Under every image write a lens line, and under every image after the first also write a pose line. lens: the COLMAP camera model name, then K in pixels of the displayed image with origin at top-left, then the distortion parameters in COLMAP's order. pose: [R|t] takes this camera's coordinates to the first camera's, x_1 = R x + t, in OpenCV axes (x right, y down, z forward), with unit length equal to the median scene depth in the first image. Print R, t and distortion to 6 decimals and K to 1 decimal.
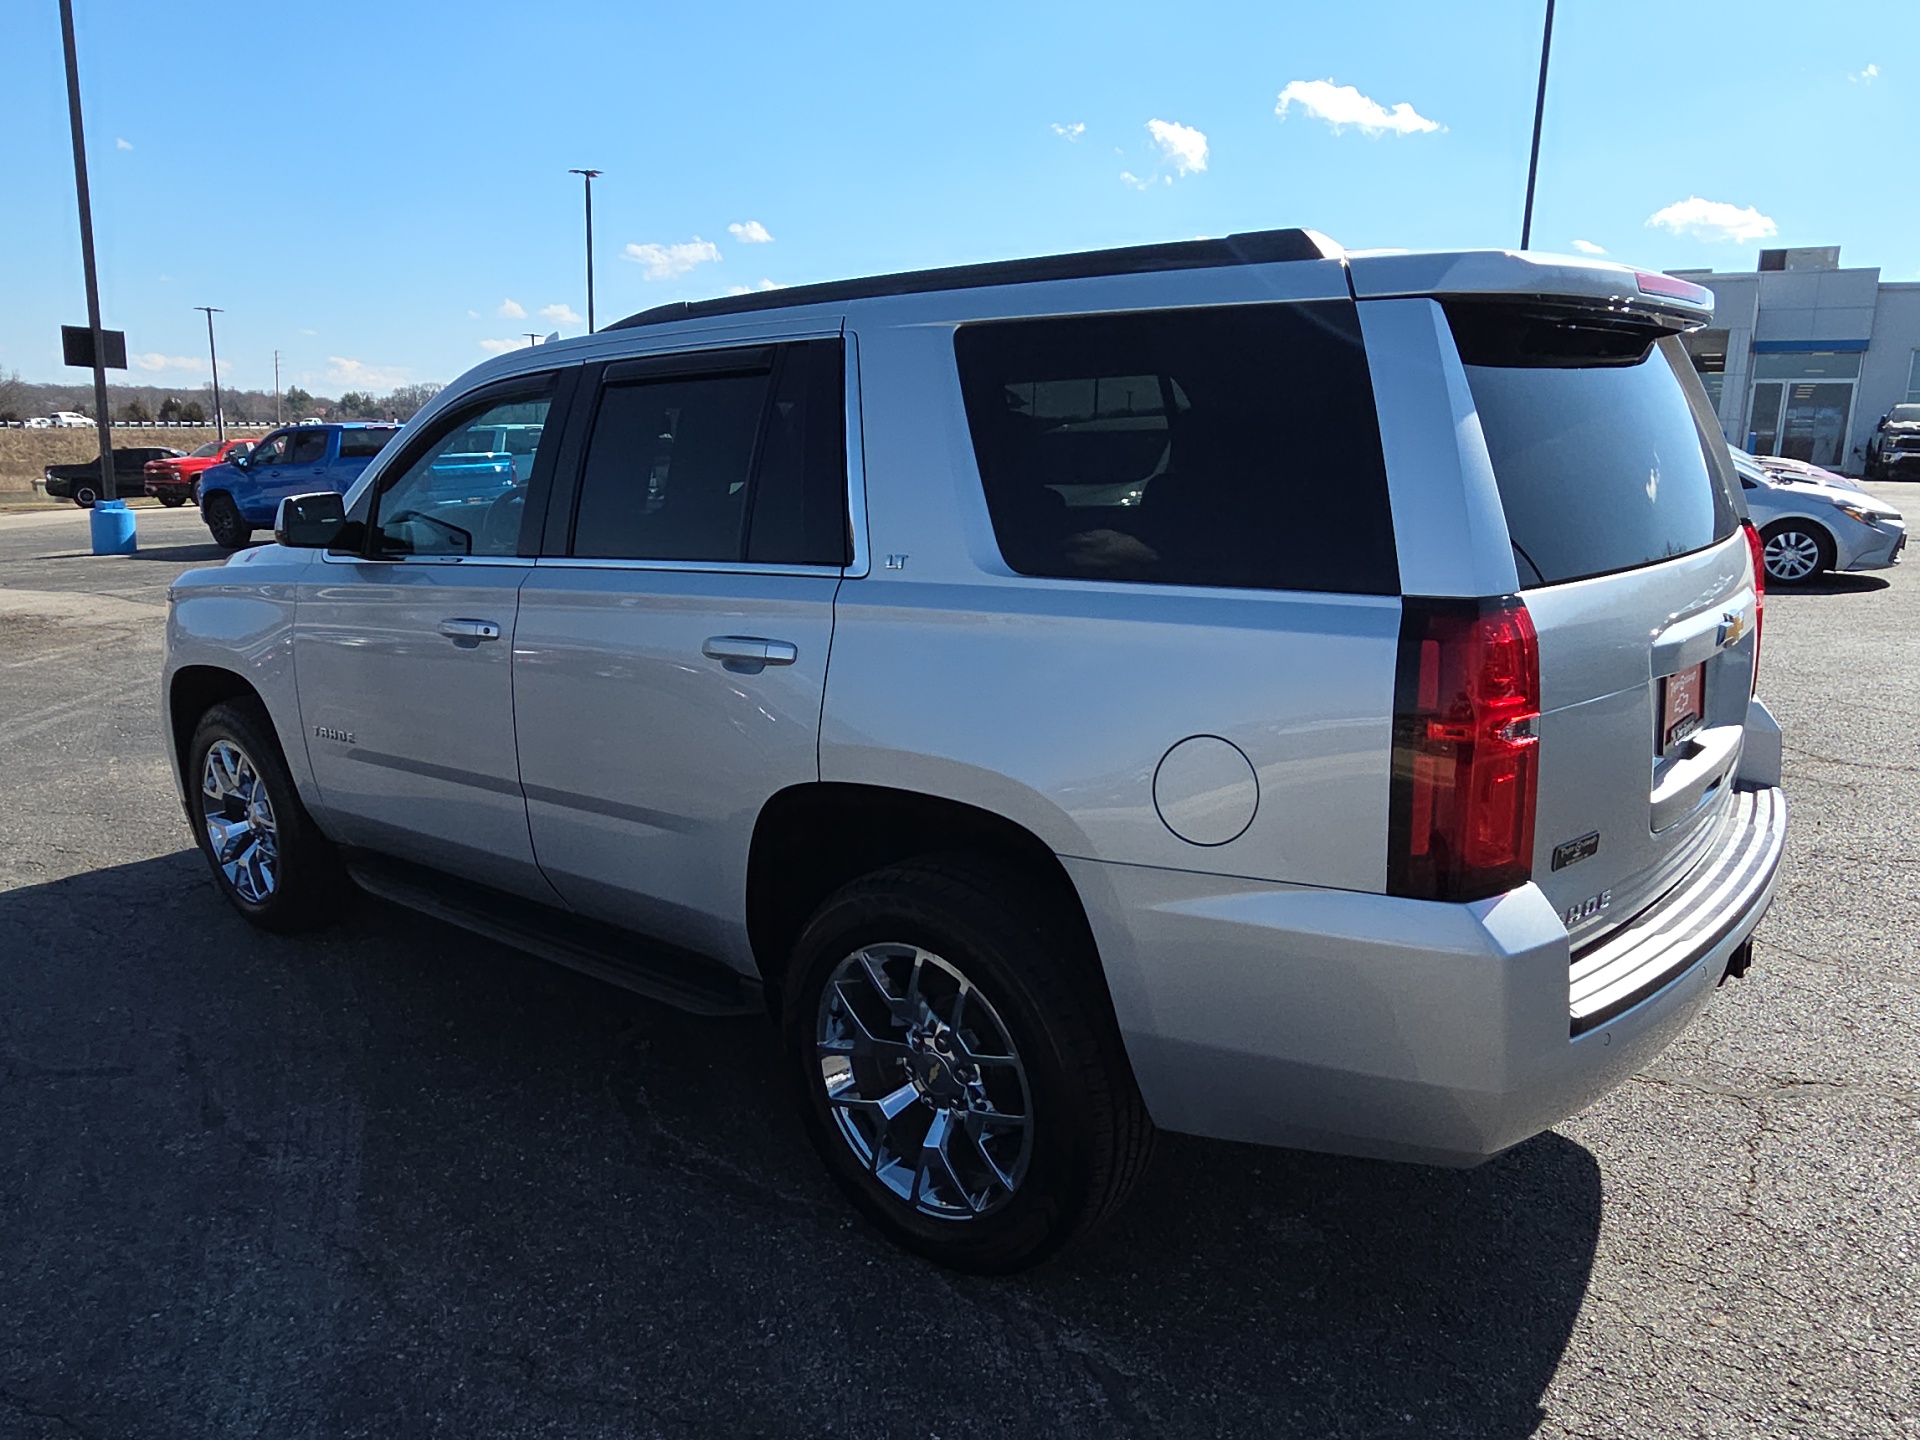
lens RADIAL K [[1362.9, 0, 951.2], [0, 1362.9, 727.4], [0, 0, 1]] dist [-0.000552, 0.001631]
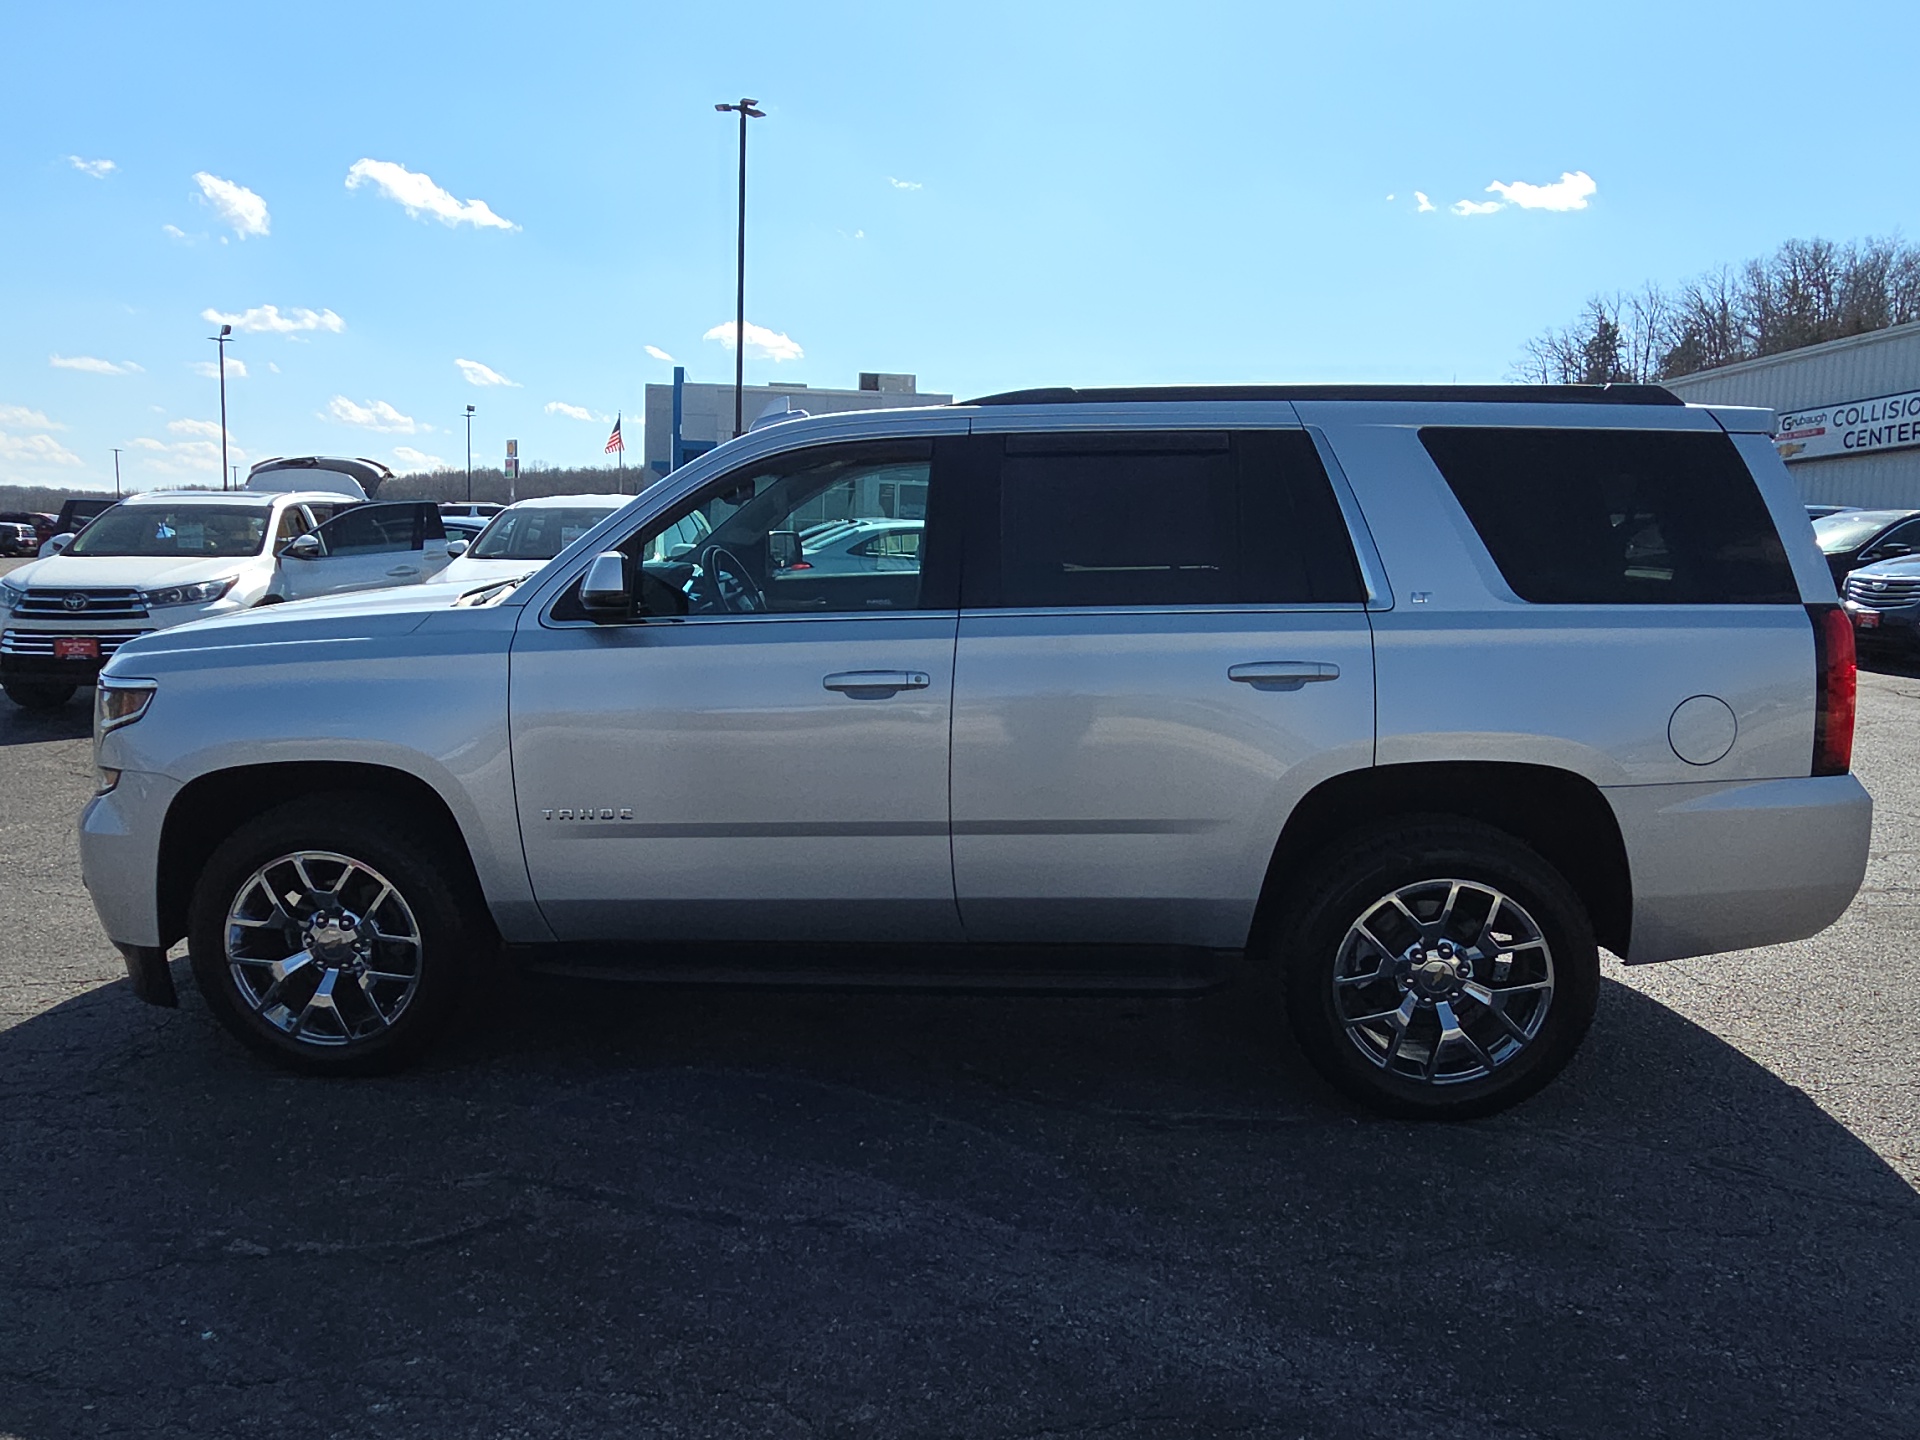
lens RADIAL K [[1362.9, 0, 951.2], [0, 1362.9, 727.4], [0, 0, 1]] dist [-0.000552, 0.001631]
pose [[0.809375, -0.068446, 0.583289, -0.760833], [0.103582, 0.994253, -0.027061, -0.002482], [-0.578085, 0.082321, 0.811813, 0.110089]]
